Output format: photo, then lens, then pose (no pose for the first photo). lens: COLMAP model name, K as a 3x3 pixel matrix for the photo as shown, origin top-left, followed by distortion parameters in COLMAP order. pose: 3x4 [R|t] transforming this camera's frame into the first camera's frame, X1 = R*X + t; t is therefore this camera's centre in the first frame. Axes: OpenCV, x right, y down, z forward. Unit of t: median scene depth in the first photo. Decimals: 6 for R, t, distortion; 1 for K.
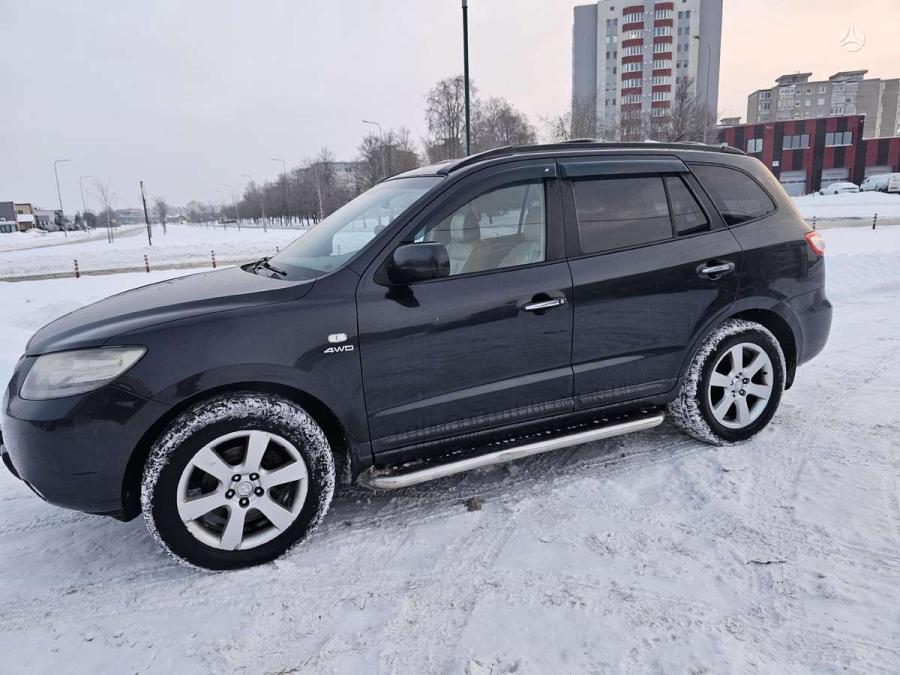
lens RADIAL K [[609.6, 0, 440.0], [0, 609.6, 328.5], [0, 0, 1]] dist [0.045521, -0.028720]
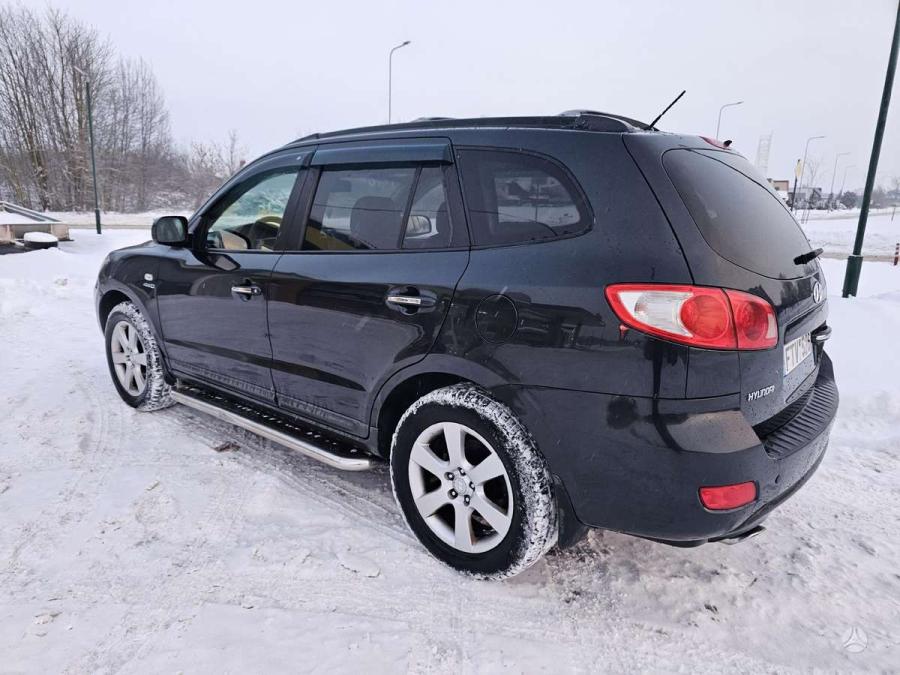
lens RADIAL K [[609.6, 0, 433.2], [0, 609.6, 337.9], [0, 0, 1]] dist [0.045521, -0.028720]
pose [[0.440497, 0.251957, -0.861673, 1.191379], [-0.209359, 0.962176, 0.174318, -0.202762], [0.873001, 0.103612, 0.476585, 0.765631]]
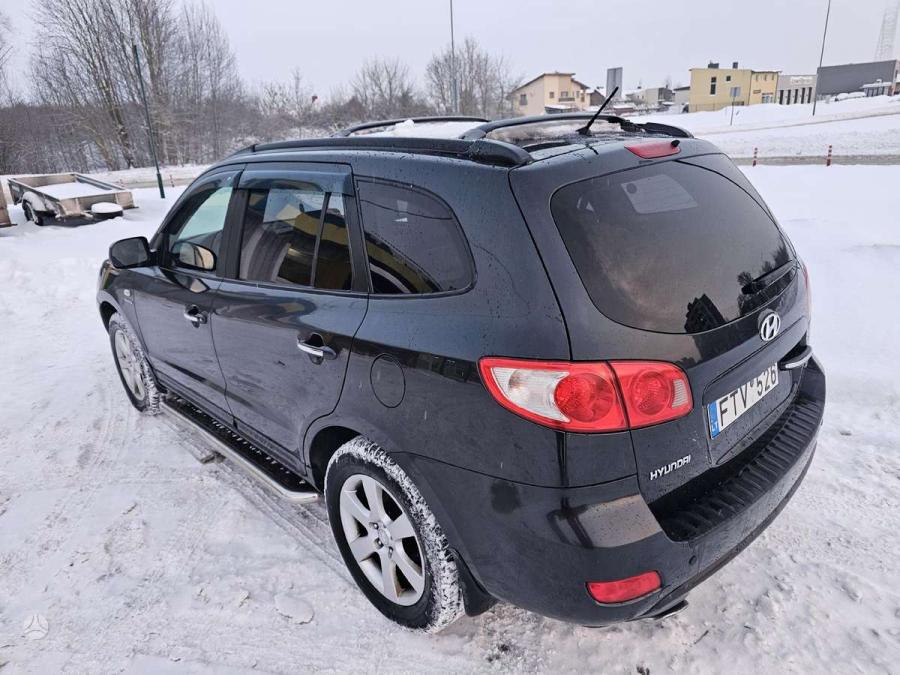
lens RADIAL K [[609.6, 0, 438.9], [0, 609.6, 337.6], [0, 0, 1]] dist [0.045521, -0.028720]
pose [[0.340942, 0.335956, -0.878005, 1.184720], [-0.132123, 0.941818, 0.309067, -0.366548], [0.930754, 0.010631, 0.365492, 0.973813]]
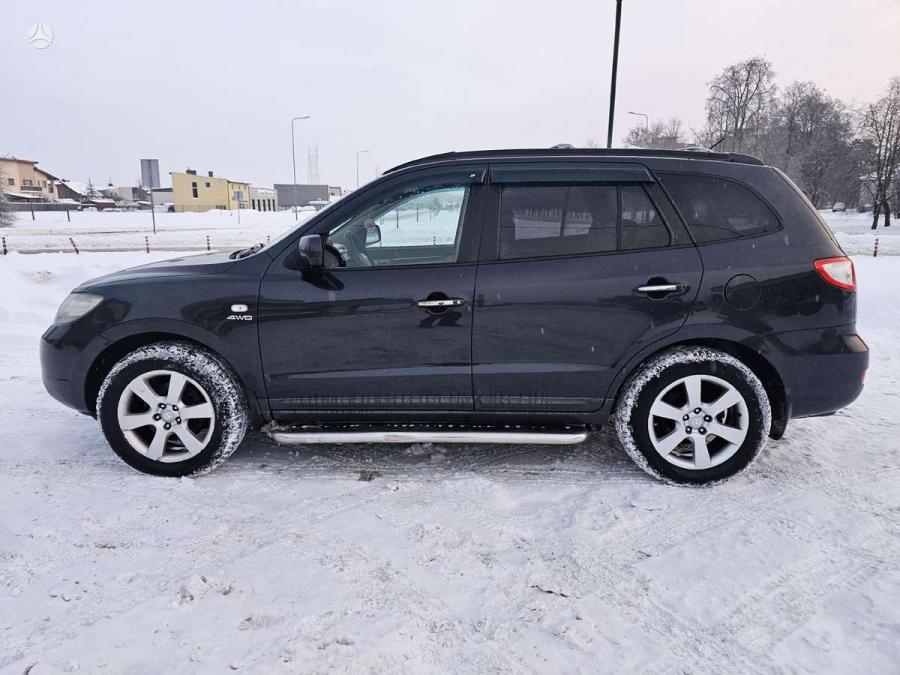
lens RADIAL K [[609.6, 0, 441.4], [0, 609.6, 320.8], [0, 0, 1]] dist [0.045521, -0.028720]
pose [[0.906929, 0.125789, -0.402066, 0.583438], [-0.125384, 0.991729, 0.027443, -0.036928], [0.402193, 0.025524, 0.915199, 0.036980]]
